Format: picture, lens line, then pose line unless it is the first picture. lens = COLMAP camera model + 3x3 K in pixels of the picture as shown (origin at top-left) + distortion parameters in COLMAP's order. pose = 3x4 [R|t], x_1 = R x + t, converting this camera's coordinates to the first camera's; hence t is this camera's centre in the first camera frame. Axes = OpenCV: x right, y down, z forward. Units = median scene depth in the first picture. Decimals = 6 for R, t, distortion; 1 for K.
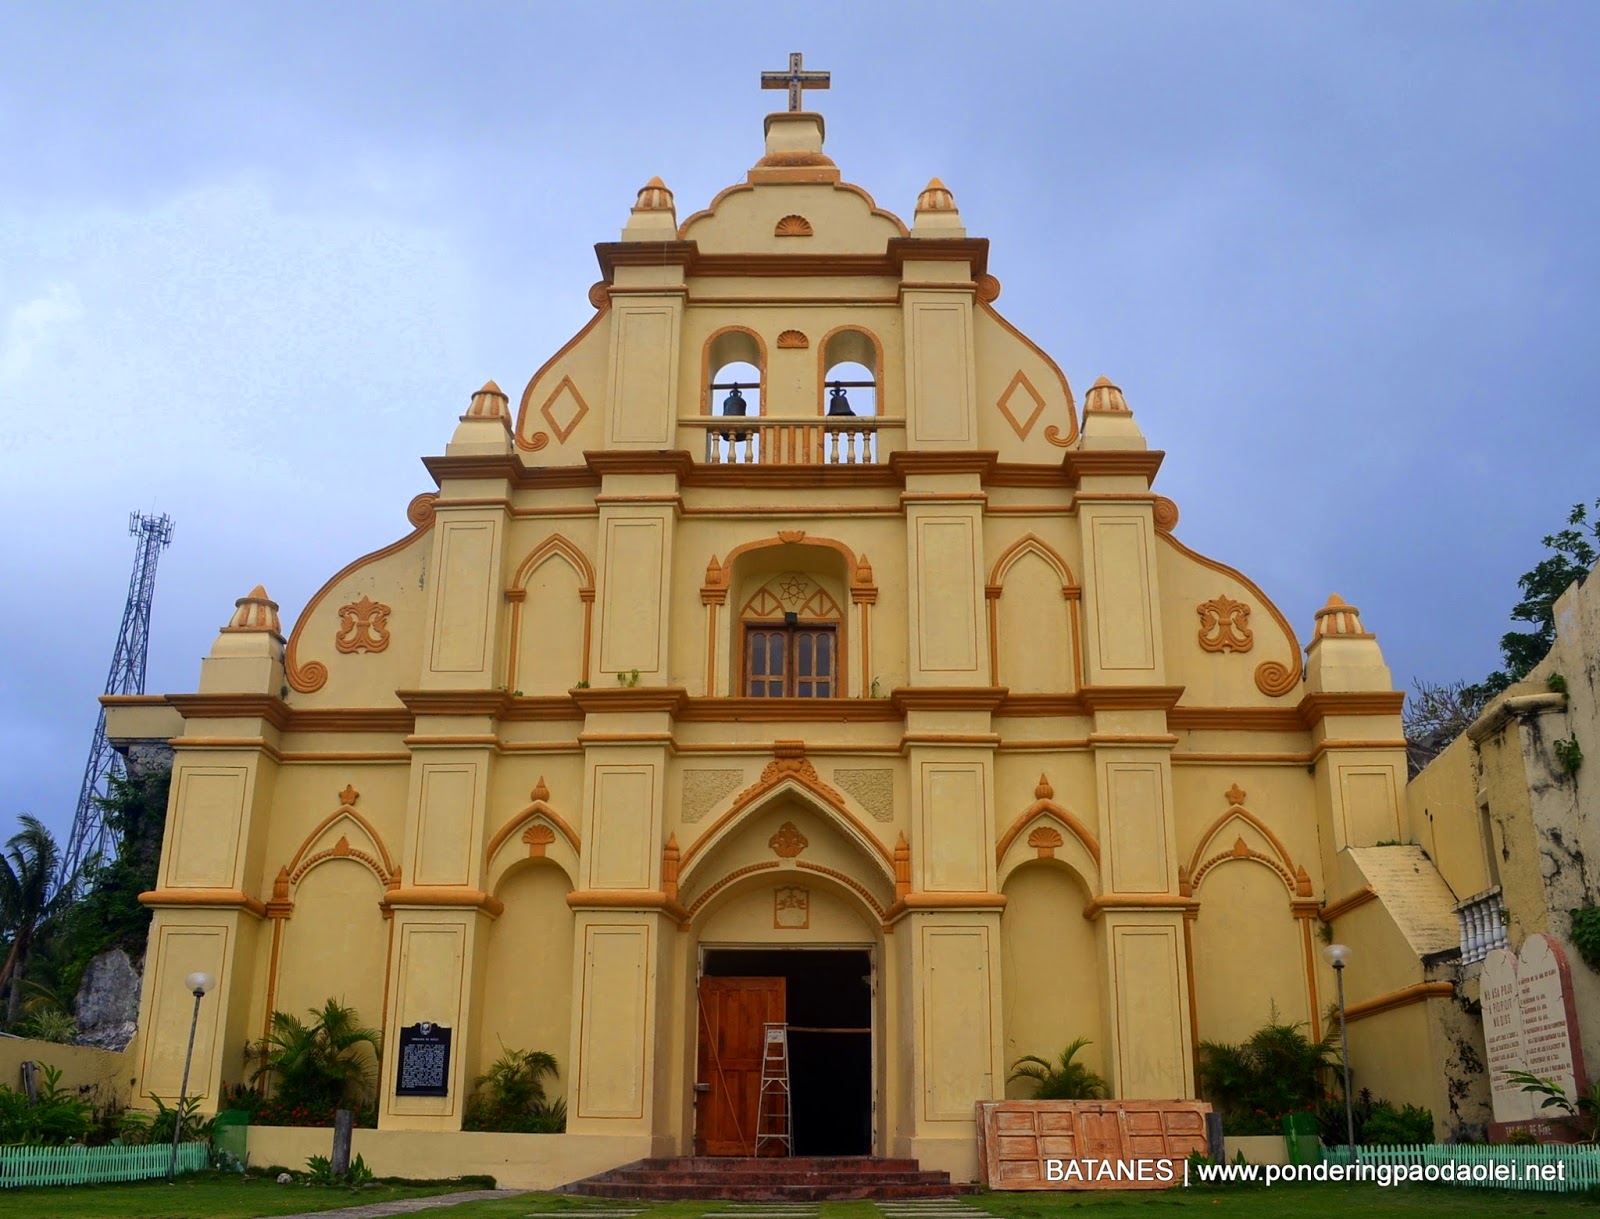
lens RADIAL K [[1532.2, 0, 800.0], [0, 1532.2, 609.5], [0, 0, 1]] dist [-0.073499, -0.001278]
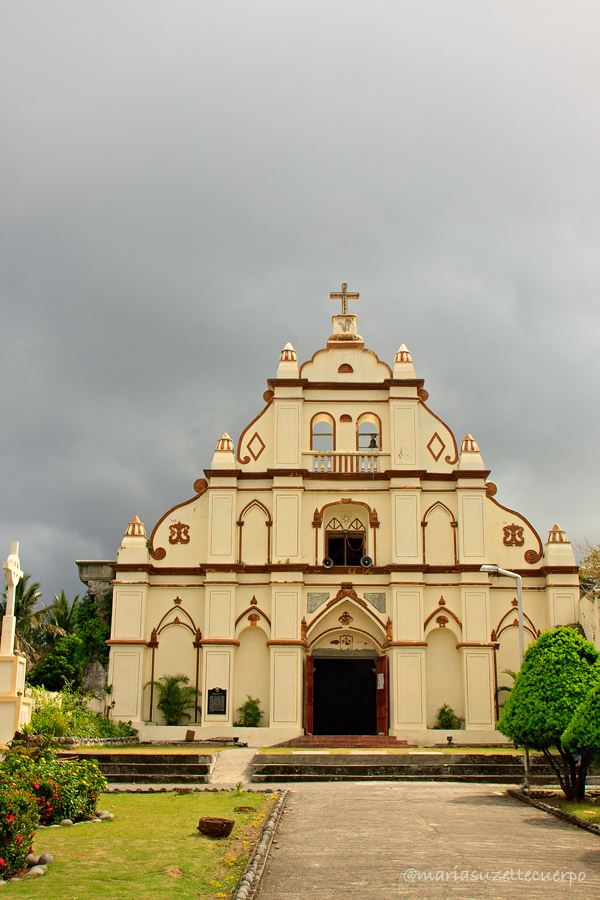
lens RADIAL K [[1068.8, 0, 300.0], [0, 1068.8, 450.0], [0, 0, 1]] dist [0.004525, 0.011900]
pose [[0.999765, 0.007285, 0.020437, -0.125155], [-0.008693, 0.997533, 0.069661, -0.265186], [-0.019879, -0.069822, 0.997361, -0.817921]]
